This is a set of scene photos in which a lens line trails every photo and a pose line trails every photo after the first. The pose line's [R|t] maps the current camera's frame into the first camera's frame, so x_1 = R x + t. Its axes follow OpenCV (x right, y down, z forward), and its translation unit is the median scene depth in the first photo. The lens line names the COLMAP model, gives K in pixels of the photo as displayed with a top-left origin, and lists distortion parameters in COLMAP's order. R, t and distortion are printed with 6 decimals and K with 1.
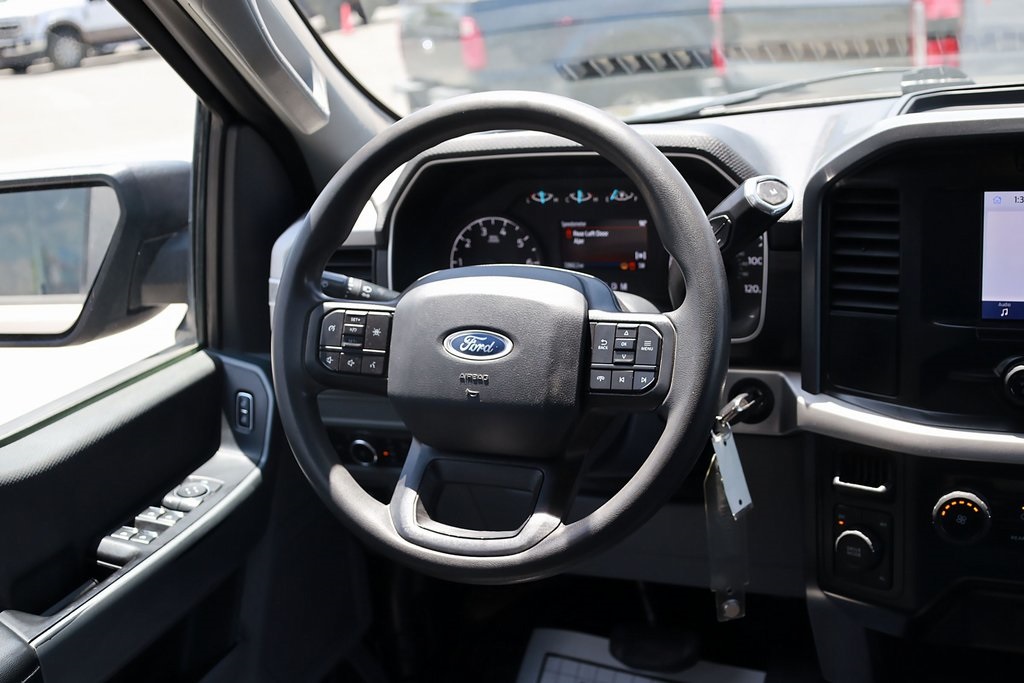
lens RADIAL K [[1326.9, 0, 512.0], [0, 1326.9, 341.5], [0, 0, 1]] dist [-0.007520, -0.024895]
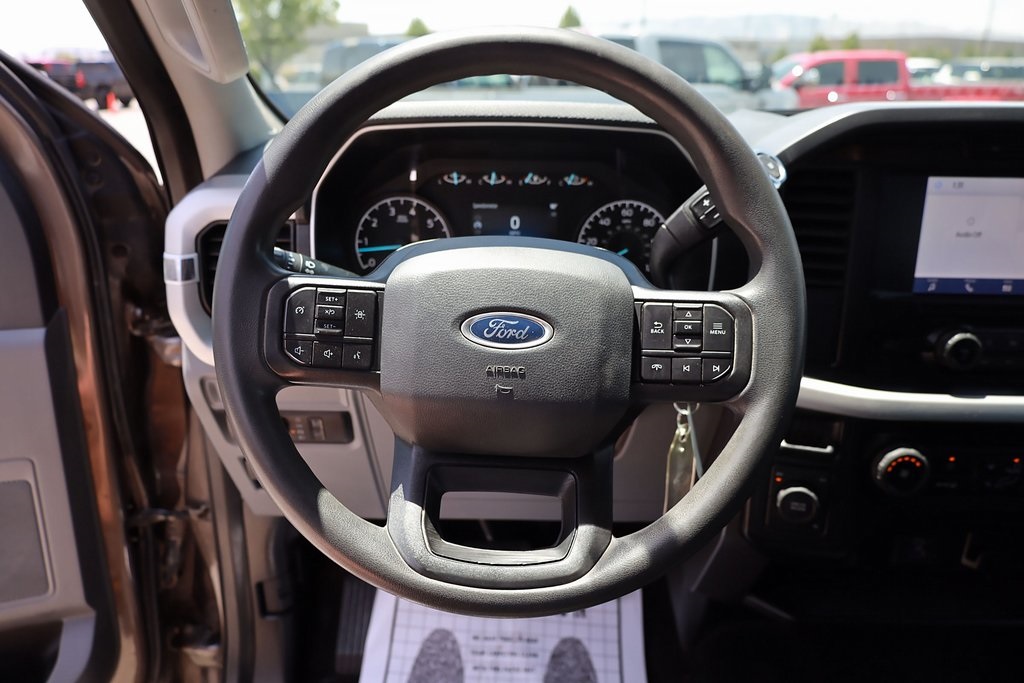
lens RADIAL K [[693.7, 0, 506.8], [0, 693.7, 343.3], [0, 0, 1]] dist [0.010751, 0.000605]
pose [[0.927504, -0.034003, 0.372264, -0.176456], [0.012041, 0.998055, 0.061163, -0.014977], [-0.373620, -0.052247, 0.926109, 0.567677]]
